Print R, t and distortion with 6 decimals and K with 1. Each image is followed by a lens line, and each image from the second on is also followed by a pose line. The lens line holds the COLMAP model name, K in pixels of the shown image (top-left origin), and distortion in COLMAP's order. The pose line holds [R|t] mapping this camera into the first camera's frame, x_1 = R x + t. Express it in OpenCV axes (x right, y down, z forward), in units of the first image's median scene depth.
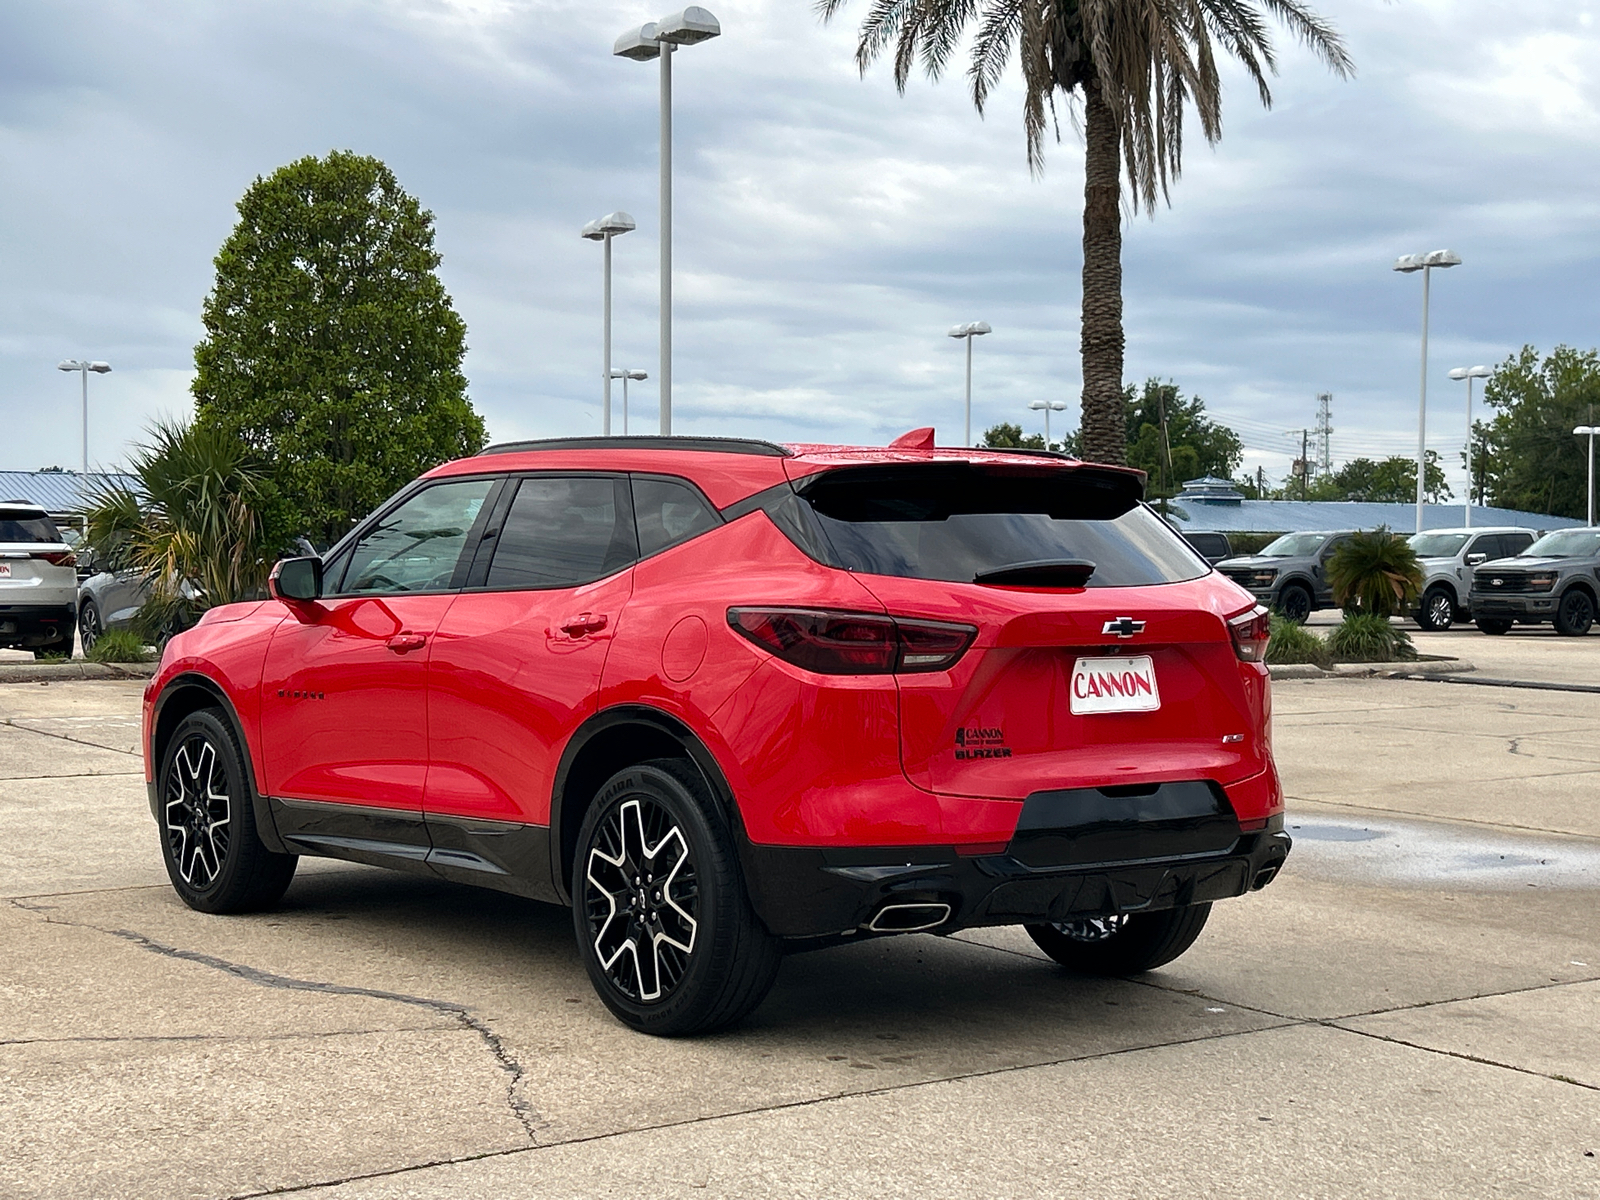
lens RADIAL K [[2475.2, 0, 798.2], [0, 2475.2, 598.7], [0, 0, 1]] dist [0.087561, 0.000000]
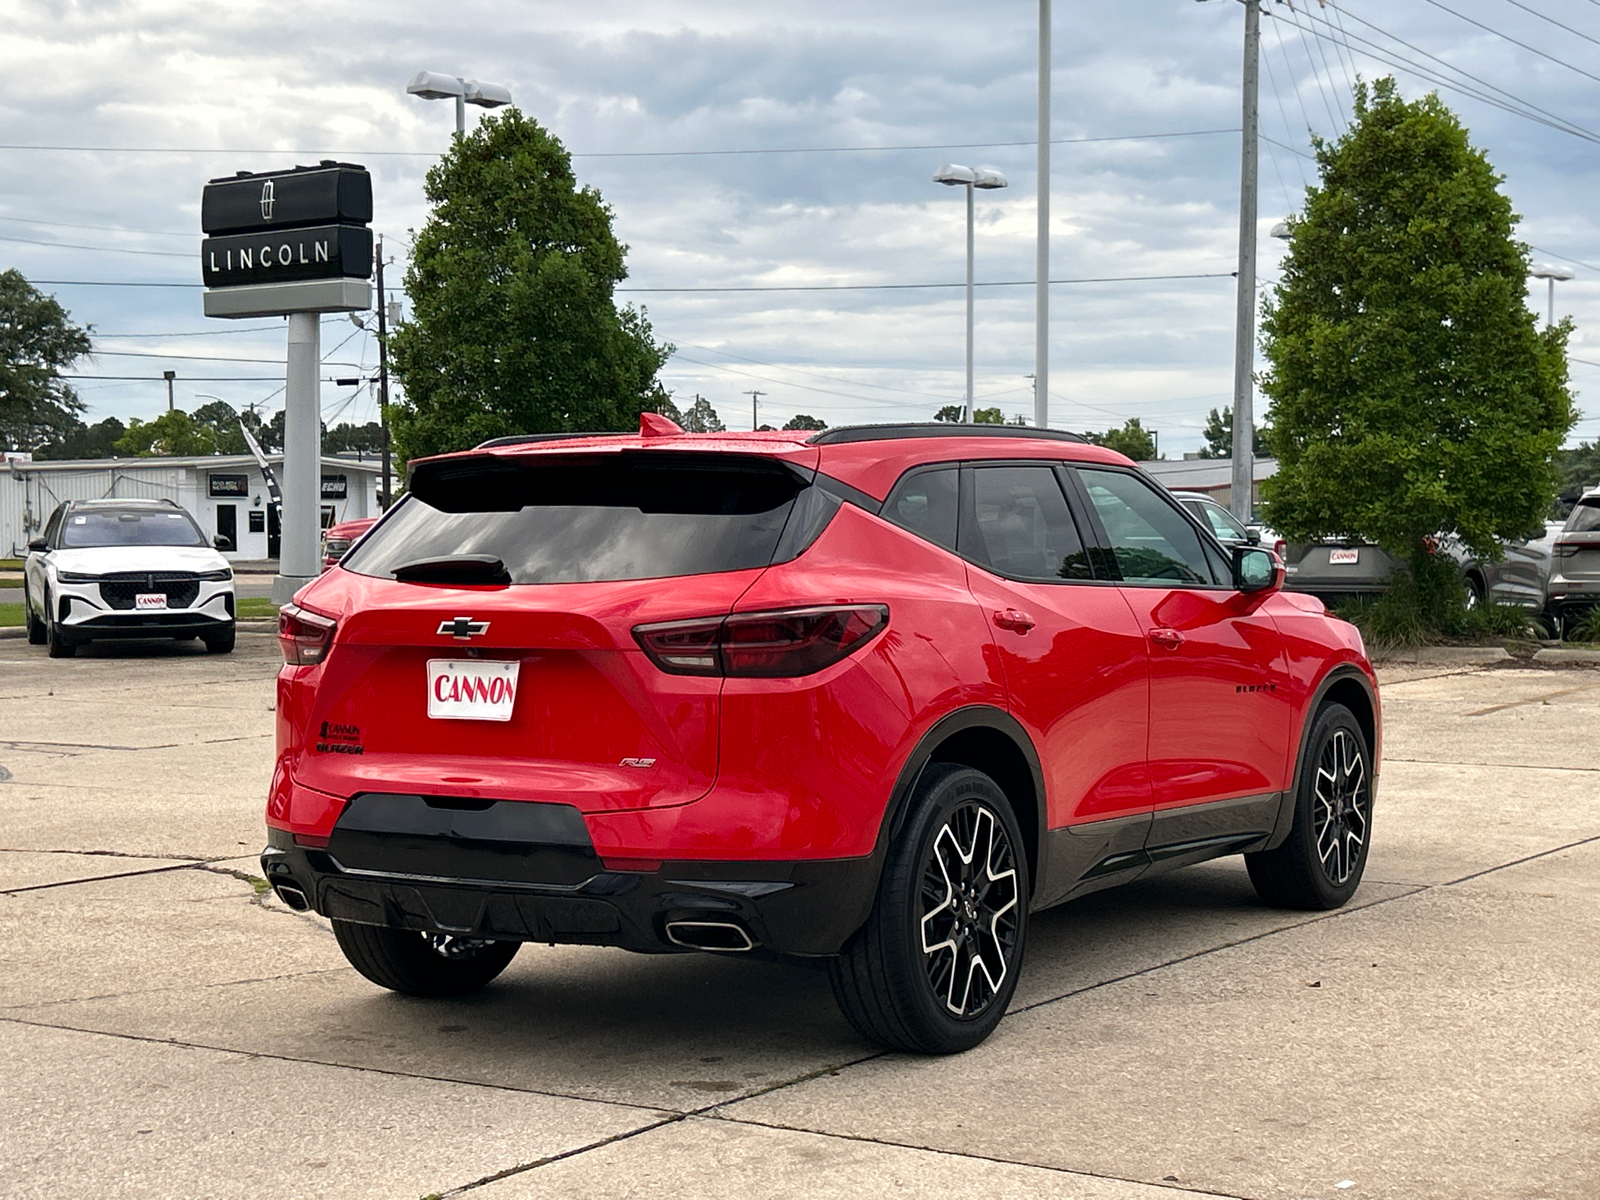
lens RADIAL K [[2475.2, 0, 790.0], [0, 2475.2, 602.1], [0, 0, 1]] dist [0.087561, 0.000000]
pose [[0.348422, 0.017050, -0.937183, 1.041756], [-0.006496, 0.999854, 0.015776, -0.013719], [0.937315, 0.000591, 0.348482, 0.785766]]
